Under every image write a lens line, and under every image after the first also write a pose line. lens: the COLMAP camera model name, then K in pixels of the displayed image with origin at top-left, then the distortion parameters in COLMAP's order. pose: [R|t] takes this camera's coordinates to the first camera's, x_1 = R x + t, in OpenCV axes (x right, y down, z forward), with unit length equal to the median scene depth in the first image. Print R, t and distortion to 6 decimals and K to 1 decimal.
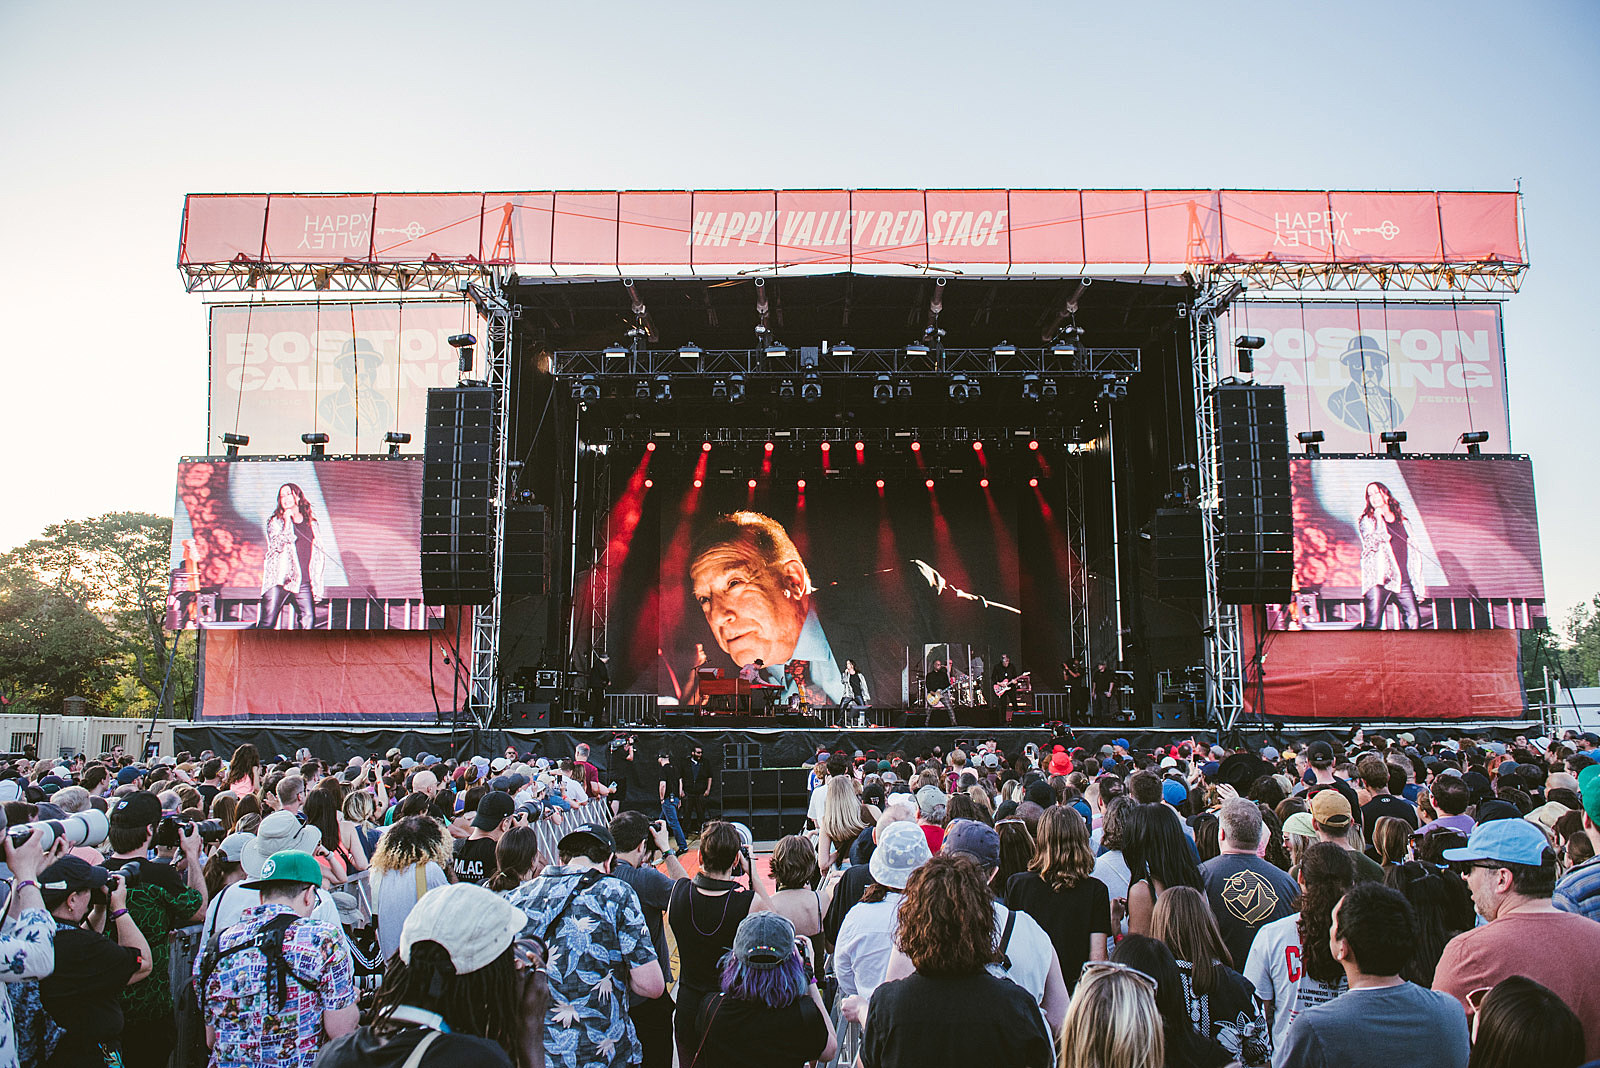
lens RADIAL K [[1196.6, 0, 781.9], [0, 1196.6, 530.6], [0, 0, 1]] dist [-0.003544, -0.003449]
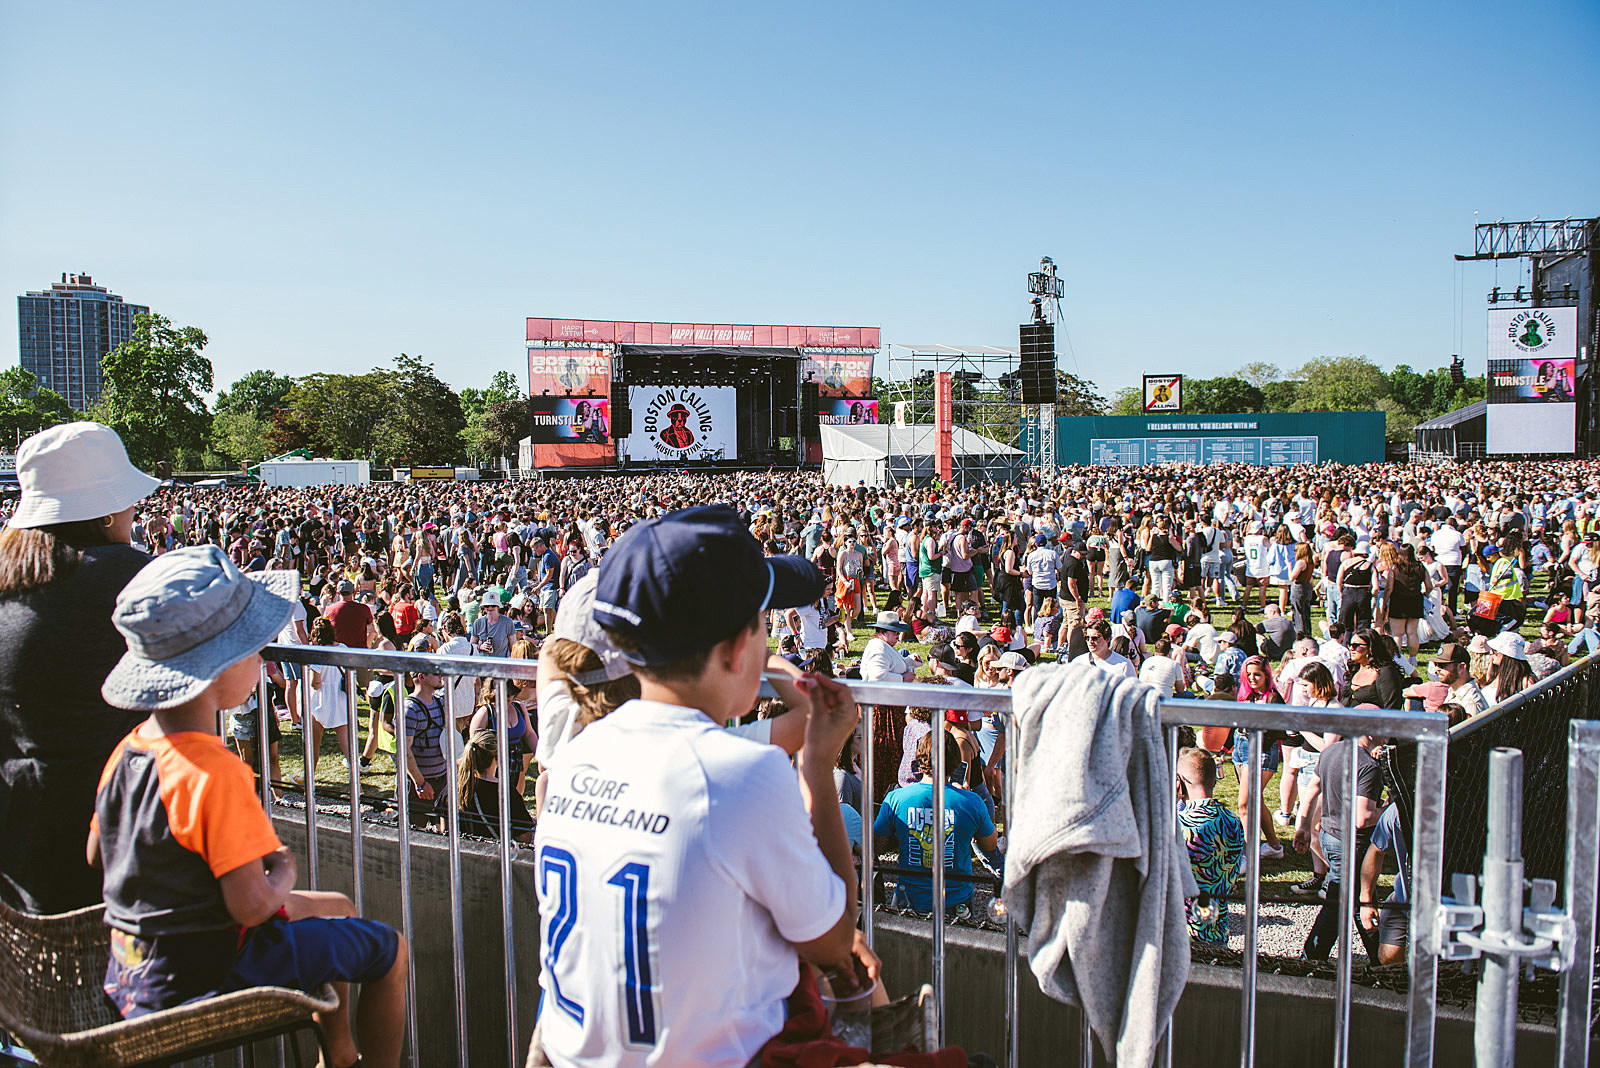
lens RADIAL K [[1303.1, 0, 800.0], [0, 1303.1, 534.0], [0, 0, 1]] dist [0.030804, 0.003573]
pose [[0.934208, -0.031450, 0.355339, -1.138147], [-0.053054, 0.972778, 0.225582, -0.572884], [-0.352760, -0.229593, 0.907109, -2.882501]]
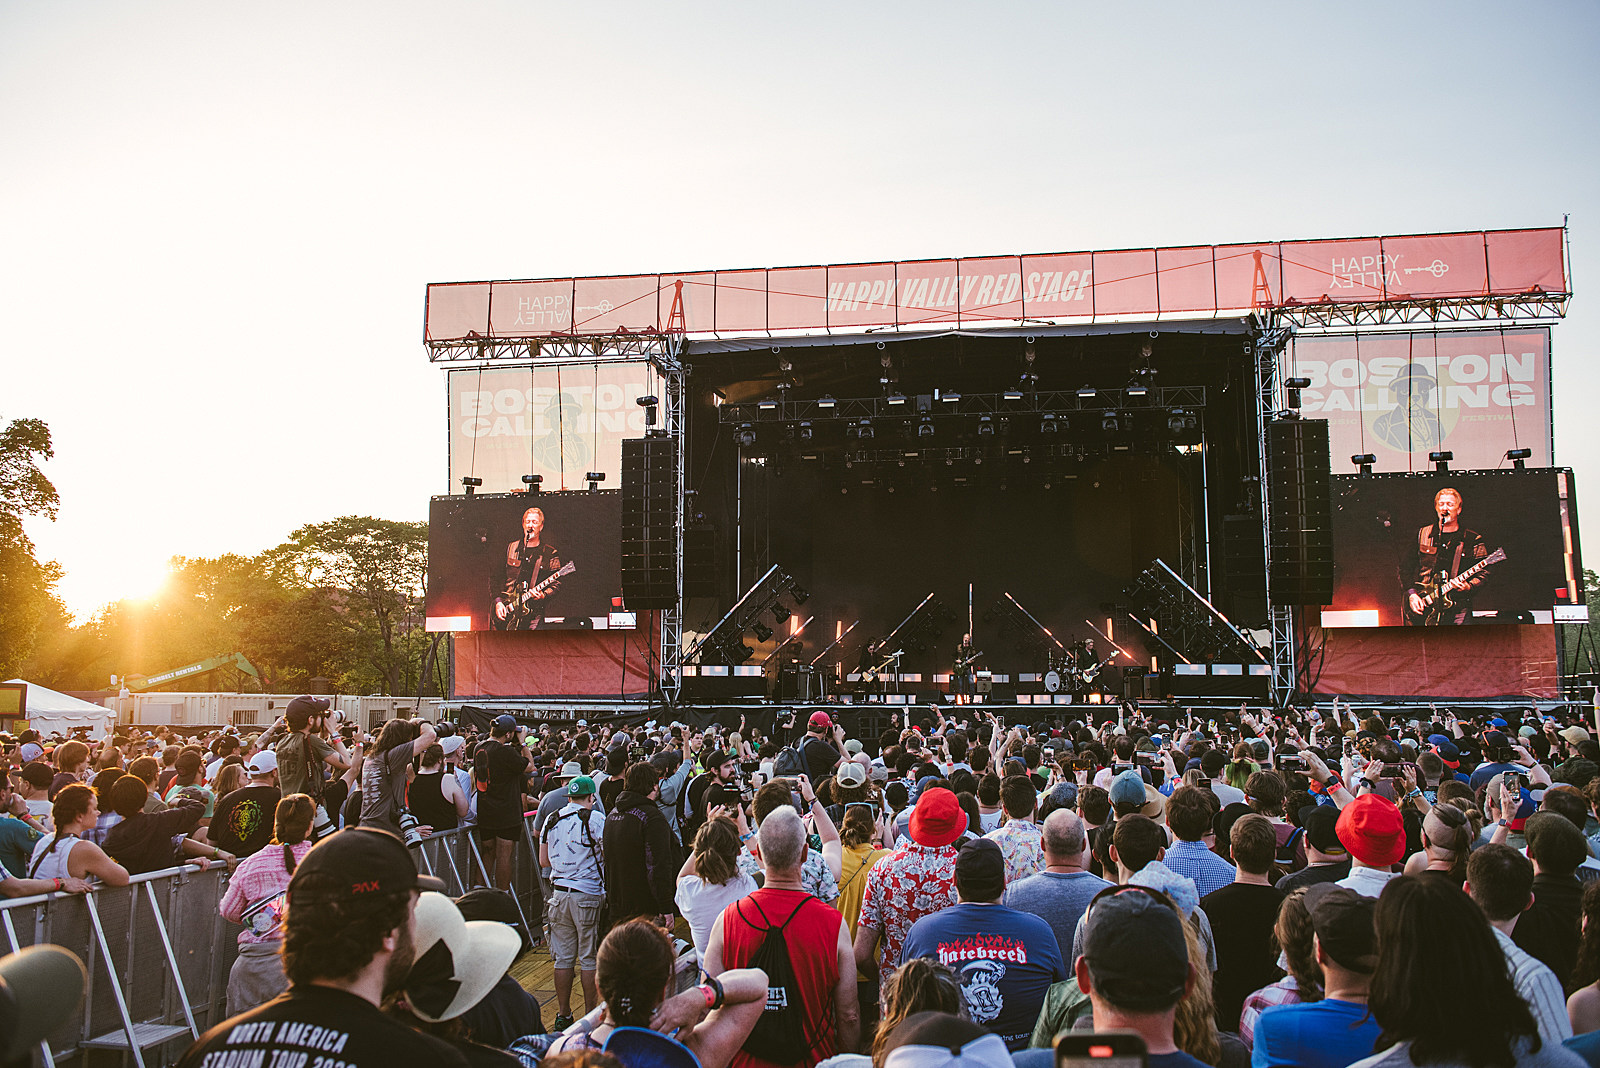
lens RADIAL K [[1303.1, 0, 800.0], [0, 1303.1, 534.0], [0, 0, 1]] dist [0.030804, 0.003573]
pose [[0.991736, -0.018705, -0.126925, 0.060896], [0.023722, 0.998991, 0.038130, -0.062034], [0.126084, -0.040826, 0.991179, -0.328352]]
